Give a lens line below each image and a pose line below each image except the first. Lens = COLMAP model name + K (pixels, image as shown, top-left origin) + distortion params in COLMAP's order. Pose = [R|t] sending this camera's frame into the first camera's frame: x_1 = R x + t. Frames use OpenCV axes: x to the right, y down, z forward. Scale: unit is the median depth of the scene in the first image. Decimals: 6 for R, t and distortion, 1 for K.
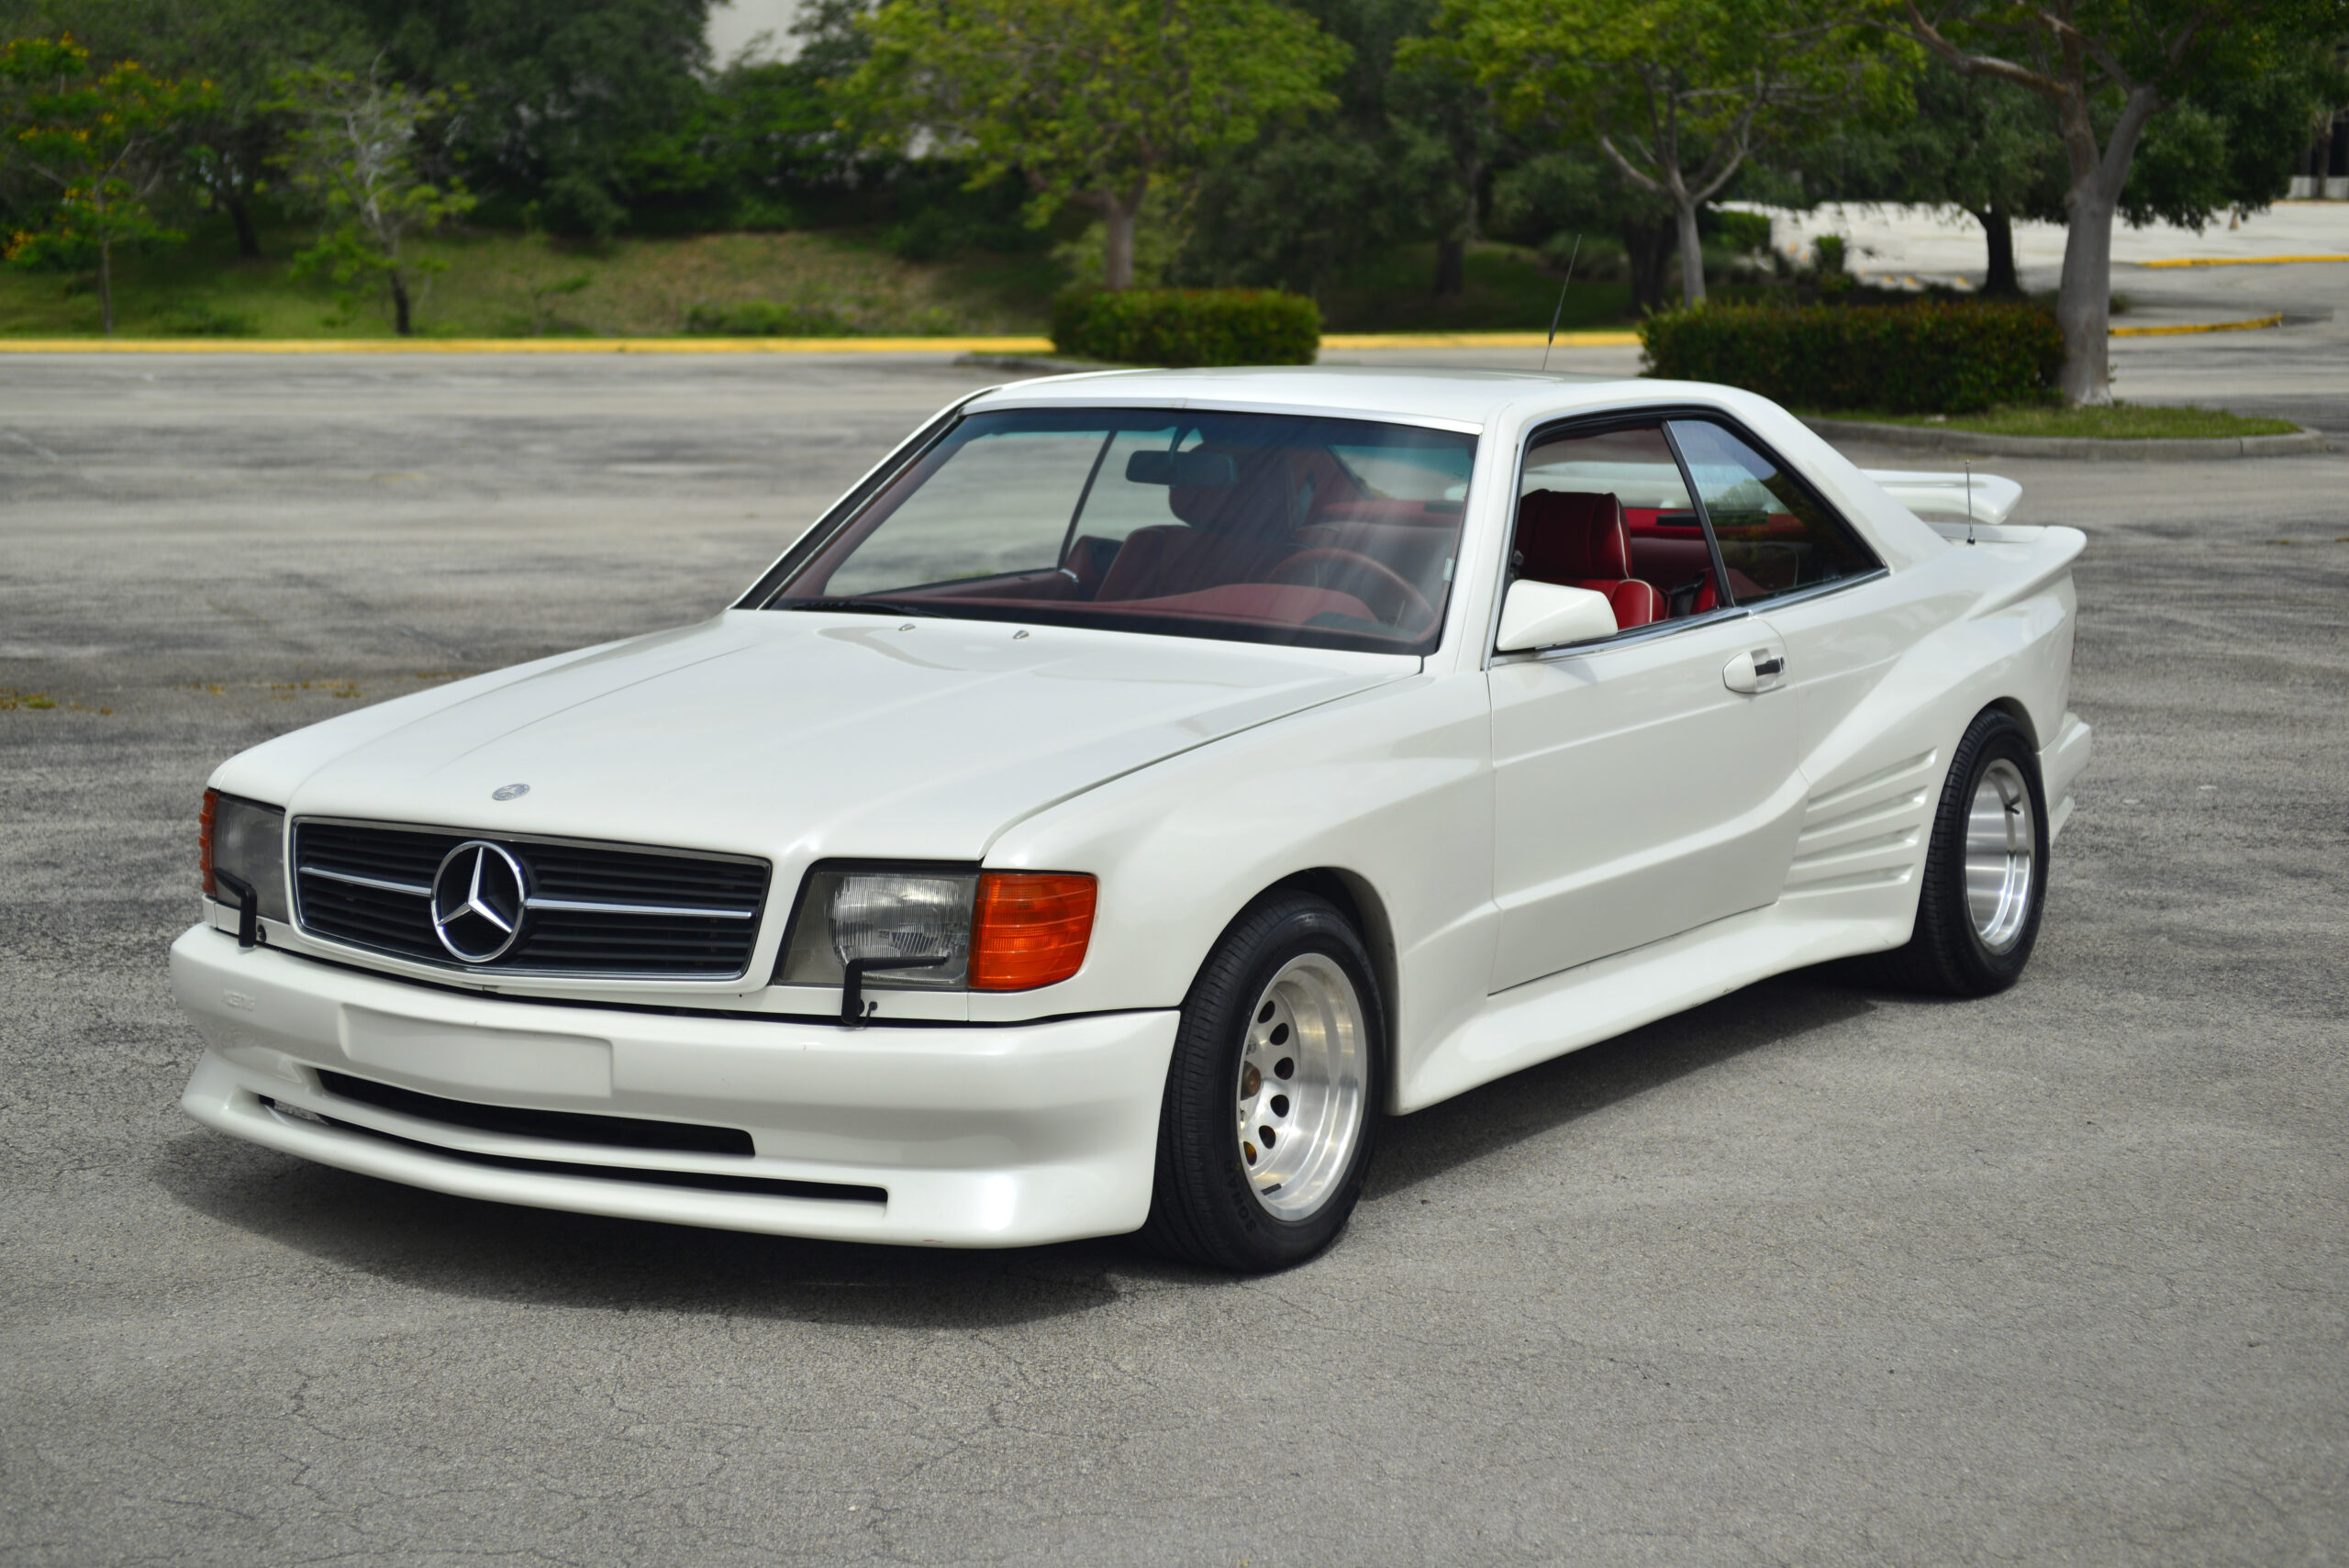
lens RADIAL K [[4103.8, 0, 1179.4], [0, 4103.8, 794.3], [0, 0, 1]] dist [0.172374, 0.000000]
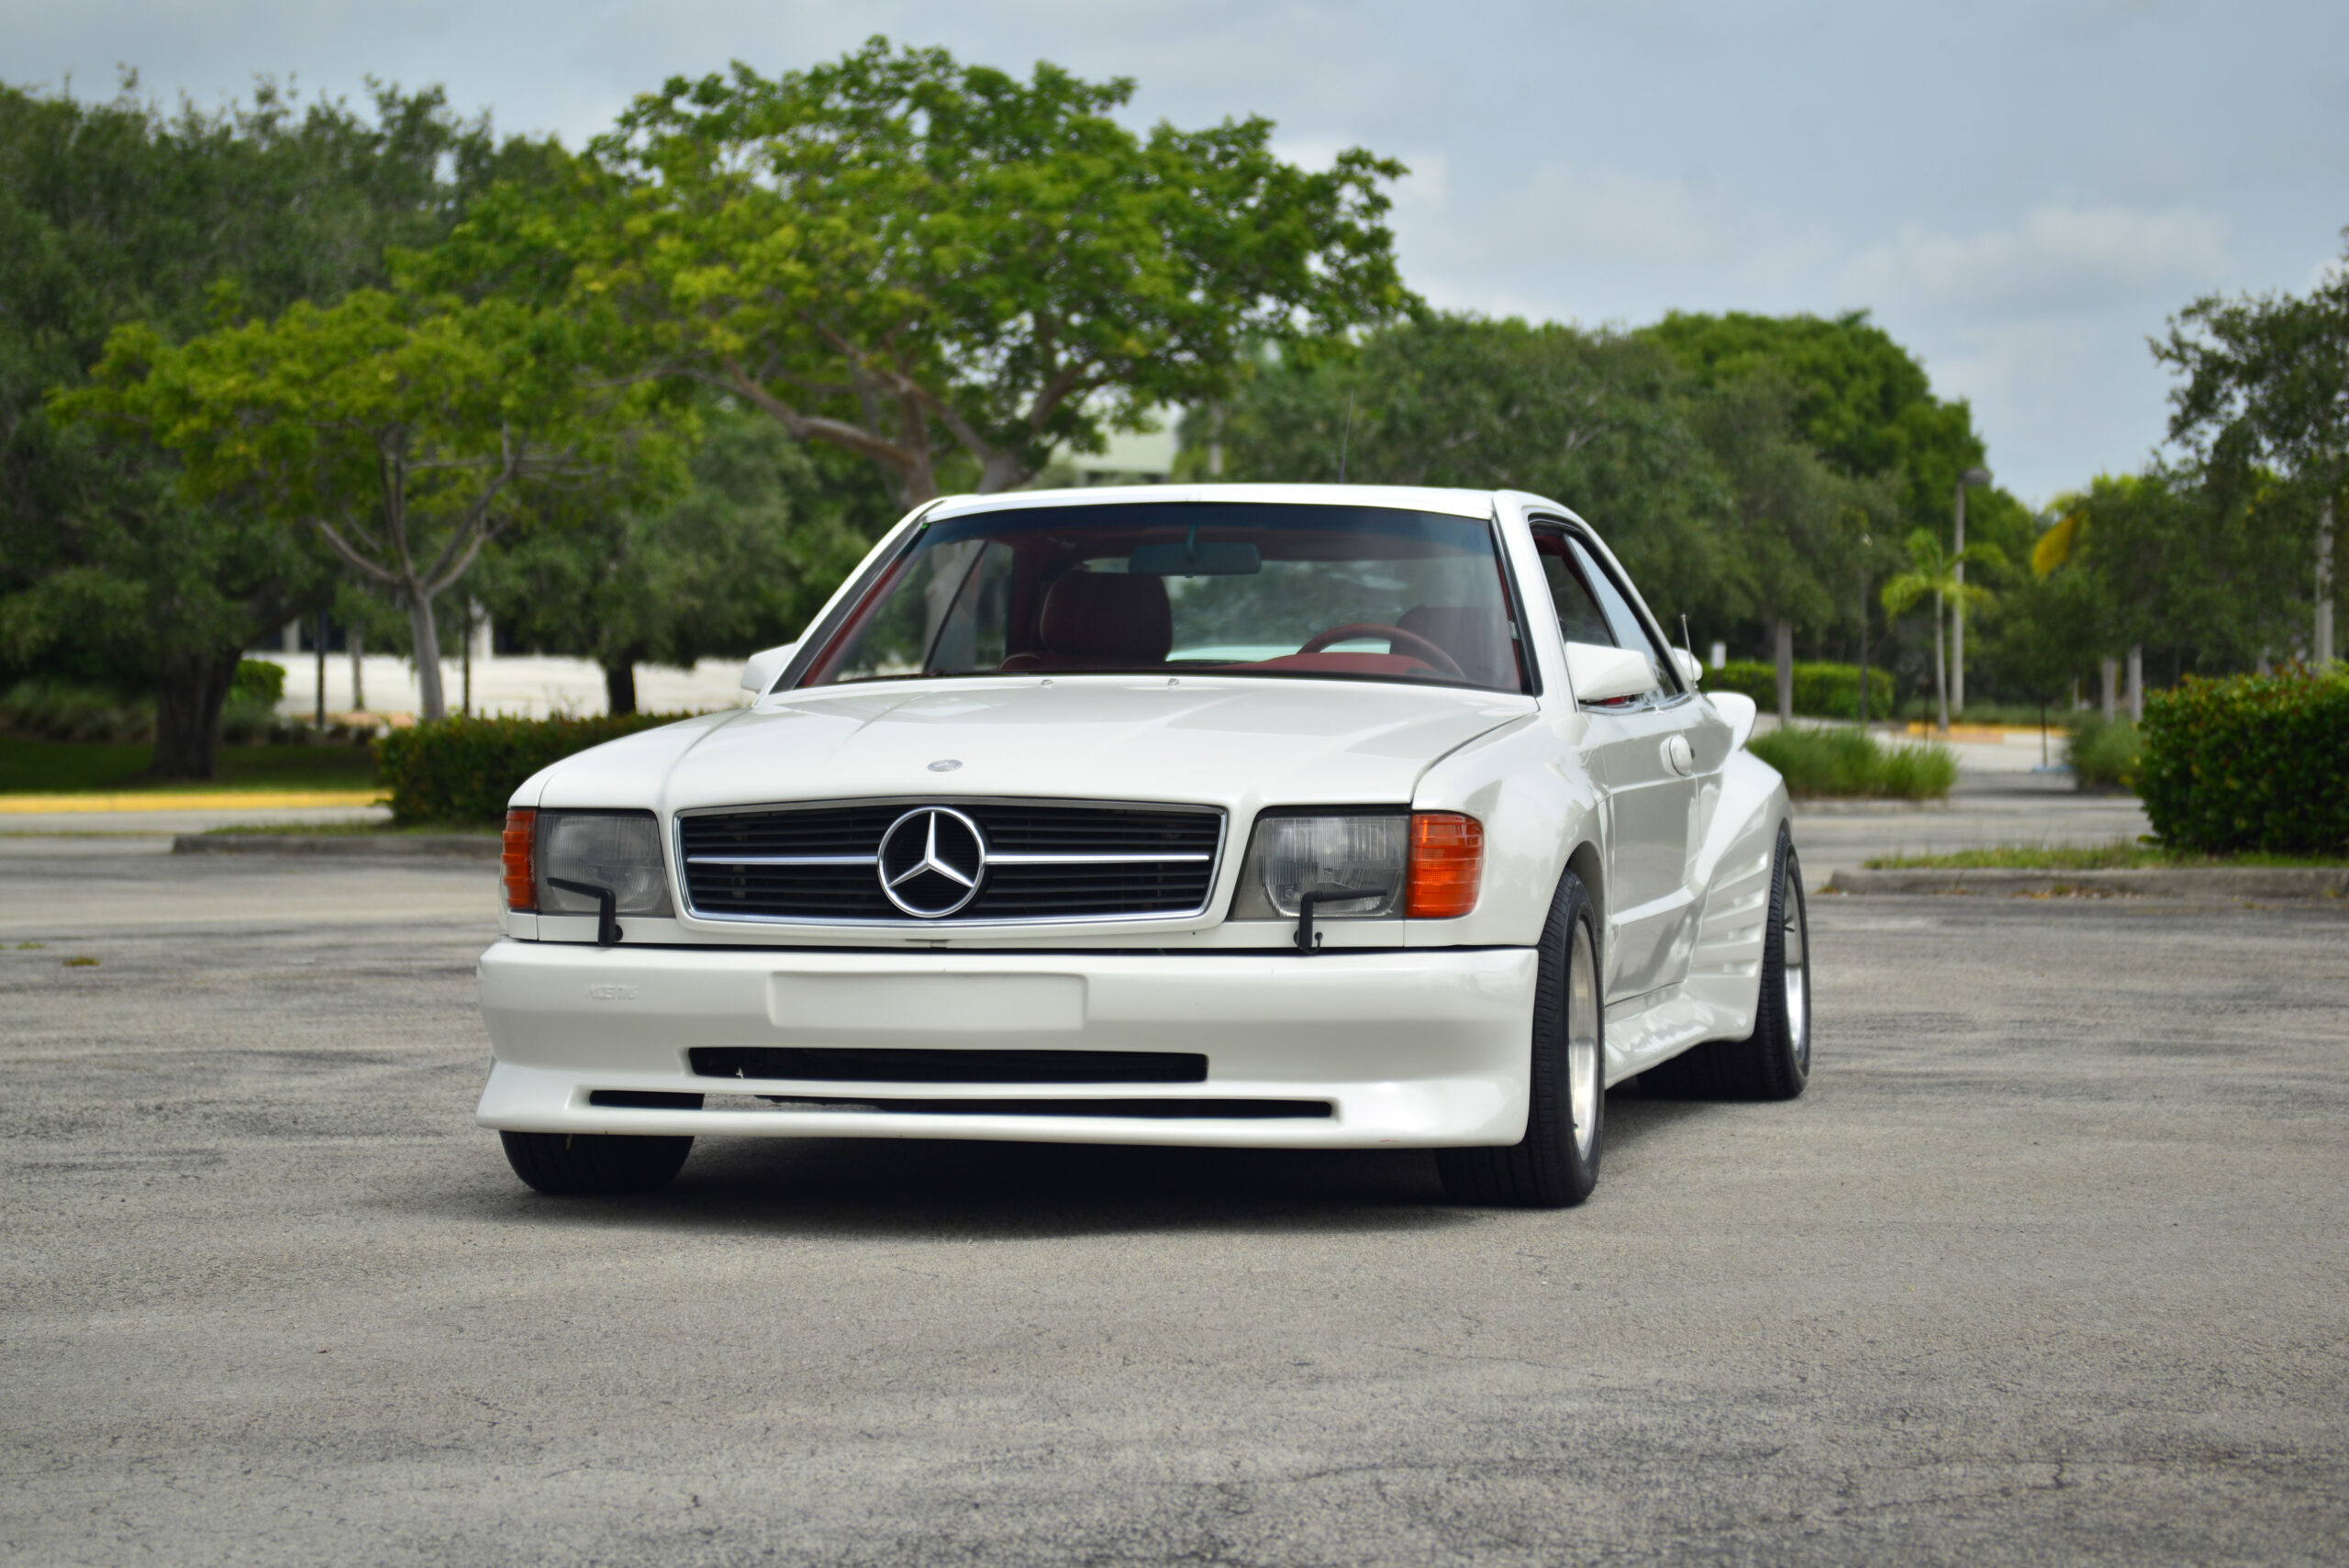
lens RADIAL K [[5351.3, 0, 1170.6], [0, 5351.3, 780.1], [0, 0, 1]] dist [0.432624, 0.000000]
pose [[0.951343, -0.010637, 0.307950, -0.518215], [0.047756, 0.992418, -0.113253, 0.159361], [-0.304411, 0.122449, 0.944638, -0.341449]]
